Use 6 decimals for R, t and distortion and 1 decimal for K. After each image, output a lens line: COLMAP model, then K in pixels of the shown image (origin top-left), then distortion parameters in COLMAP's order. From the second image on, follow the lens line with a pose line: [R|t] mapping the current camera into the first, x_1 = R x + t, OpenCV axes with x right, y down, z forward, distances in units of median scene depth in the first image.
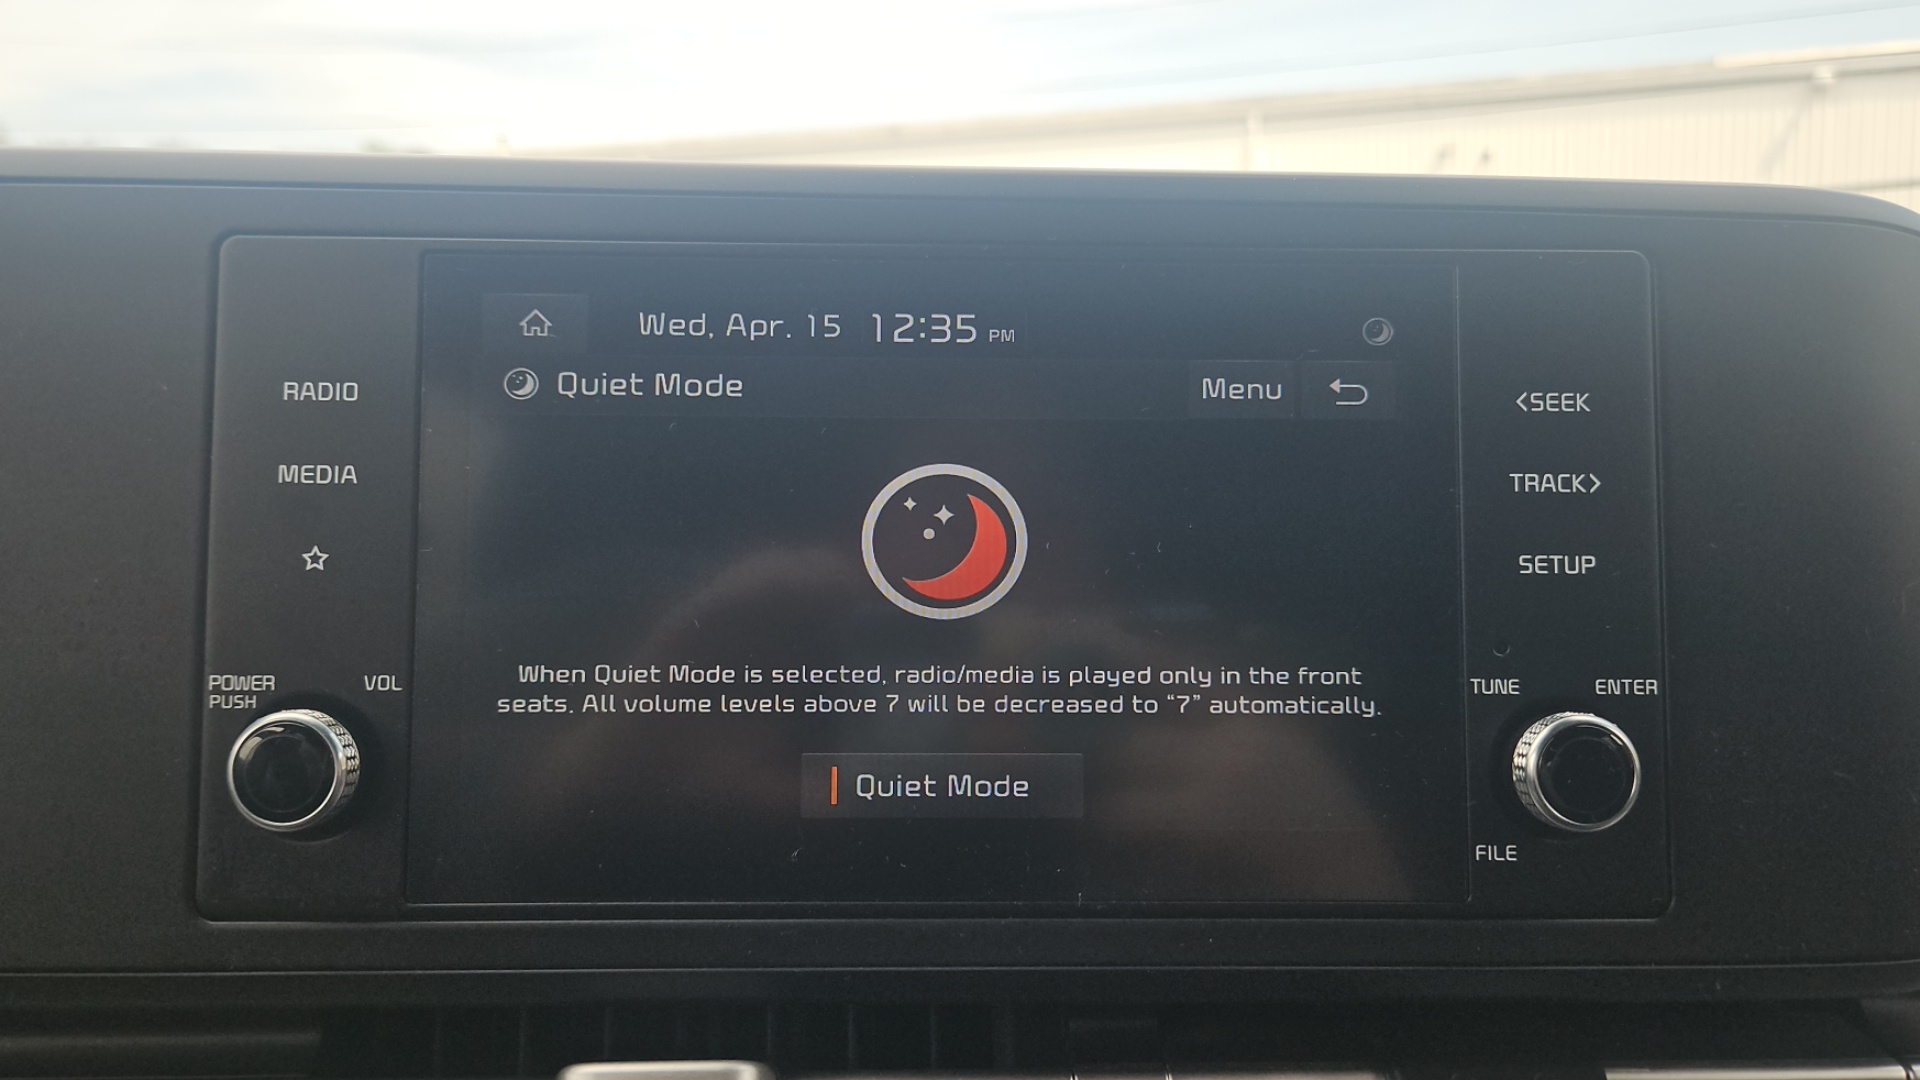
lens RADIAL K [[1457.6, 0, 960.0], [0, 1457.6, 540.0], [0, 0, 1]] dist [0.034634, -0.050624]
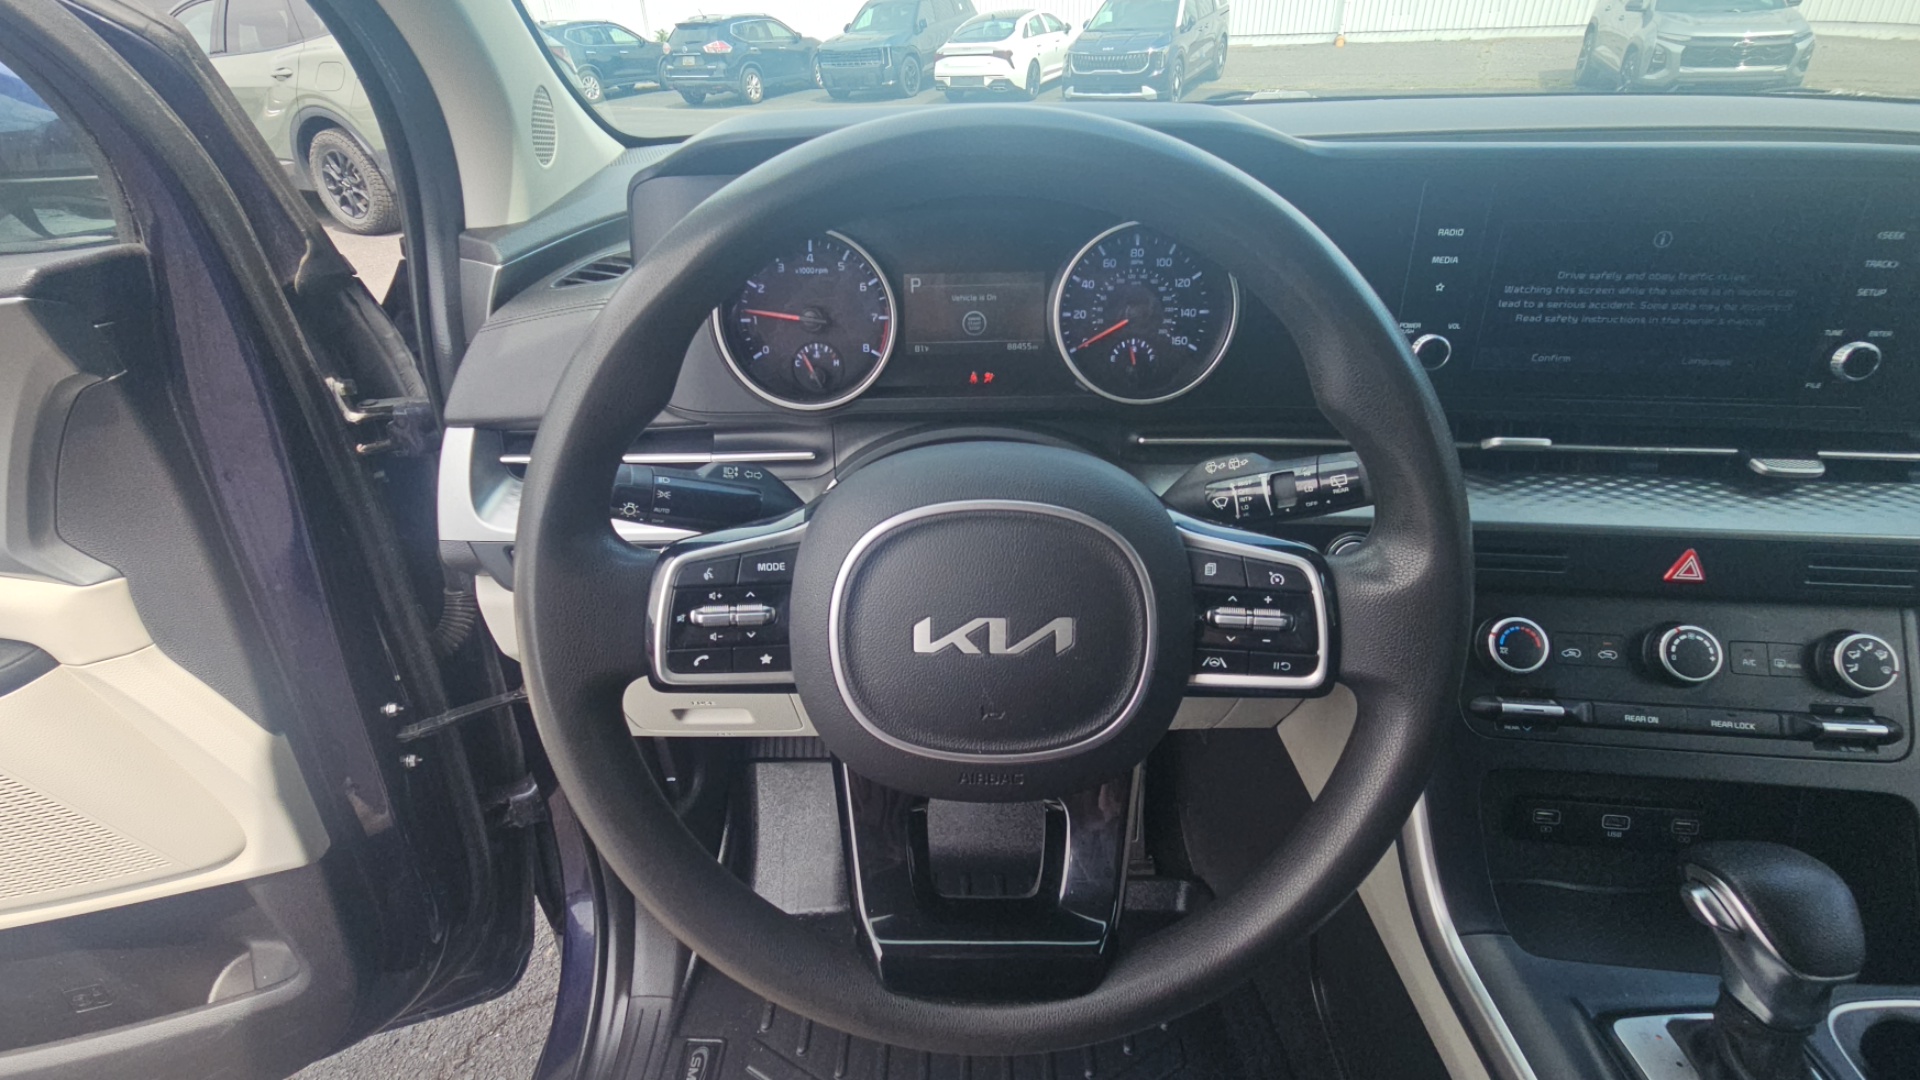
lens RADIAL K [[862.7, 0, 958.8], [0, 862.7, 534.6], [0, 0, 1]] dist [0.004864, -0.001565]
pose [[0.987323, 0.054579, -0.149048, -1.167902], [0.014650, 0.903680, 0.427958, -0.324998], [0.158049, -0.424716, 0.891424, -1.107726]]
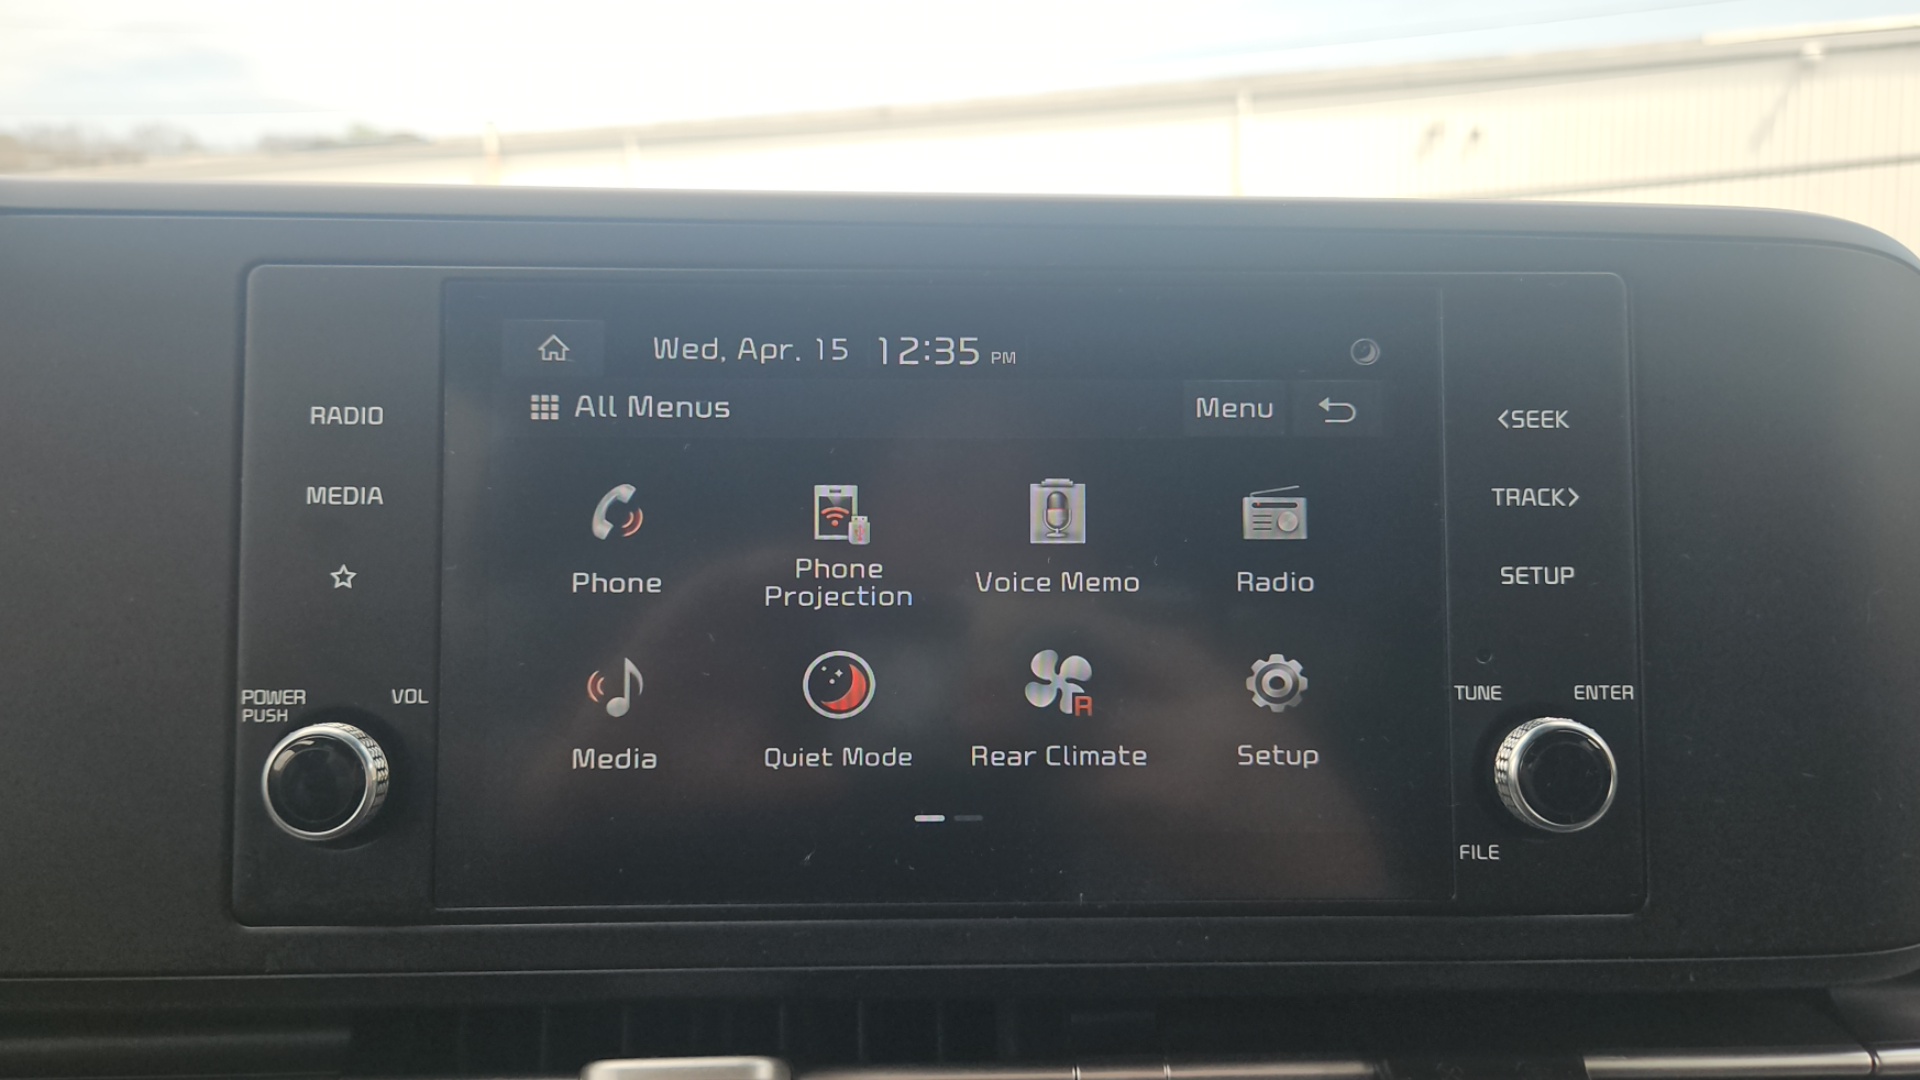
lens RADIAL K [[1458.2, 0, 959.3], [0, 1458.2, 537.1], [0, 0, 1]] dist [0.037898, -0.055824]
pose [[0.999967, -0.005318, 0.006064, -0.009848], [0.005250, 0.999925, 0.011048, -0.024490], [-0.006122, -0.011016, 0.999921, -0.040109]]
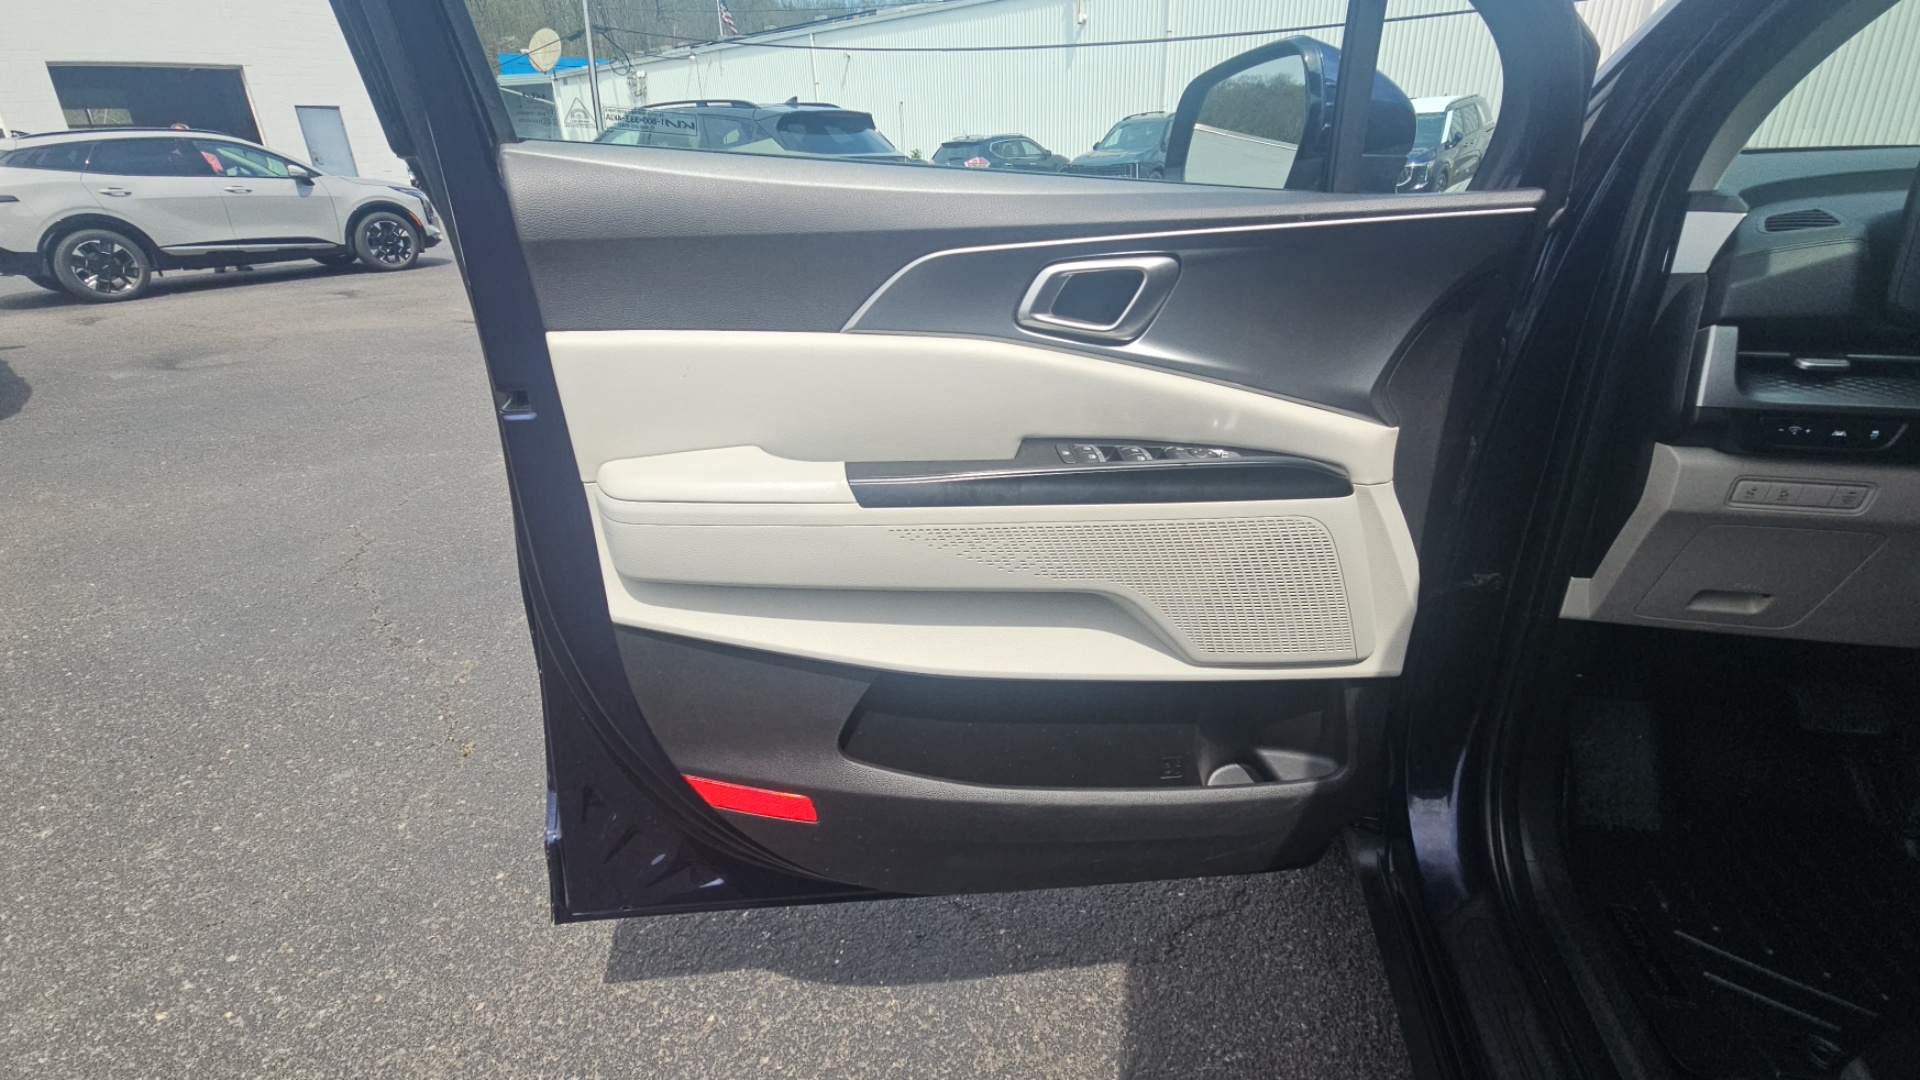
lens RADIAL K [[862.7, 0, 958.8], [0, 862.7, 534.6], [0, 0, 1]] dist [0.004864, -0.001565]
pose [[0.930903, 0.121064, -0.344621, -3.971107], [-0.003153, 0.946105, 0.323846, 0.044862], [0.365254, -0.300382, 0.881113, -2.983883]]
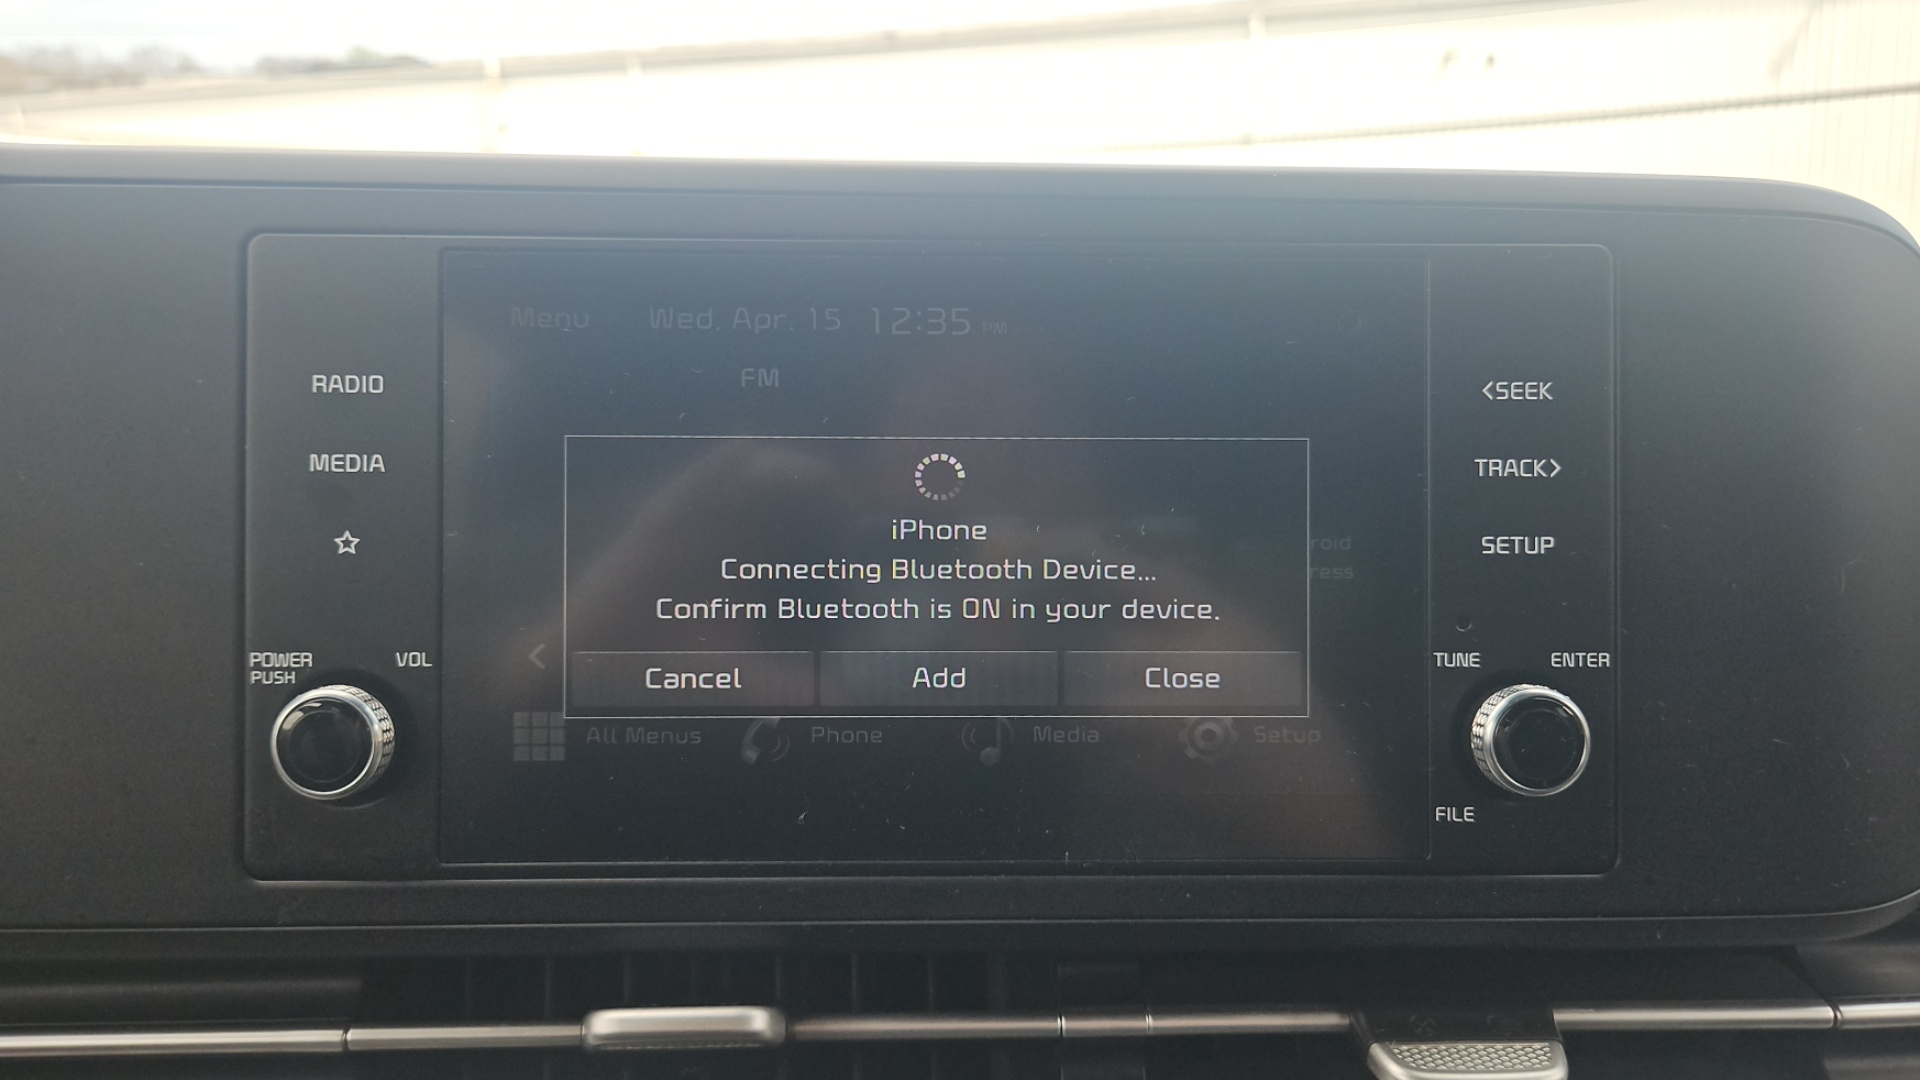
lens RADIAL K [[1458.2, 0, 959.3], [0, 1458.2, 537.1], [0, 0, 1]] dist [0.037898, -0.055824]
pose [[0.999997, -0.001582, 0.001827, 0.001166], [0.001472, 0.998260, 0.058944, -0.052738], [-0.001917, -0.058941, 0.998260, -0.059013]]
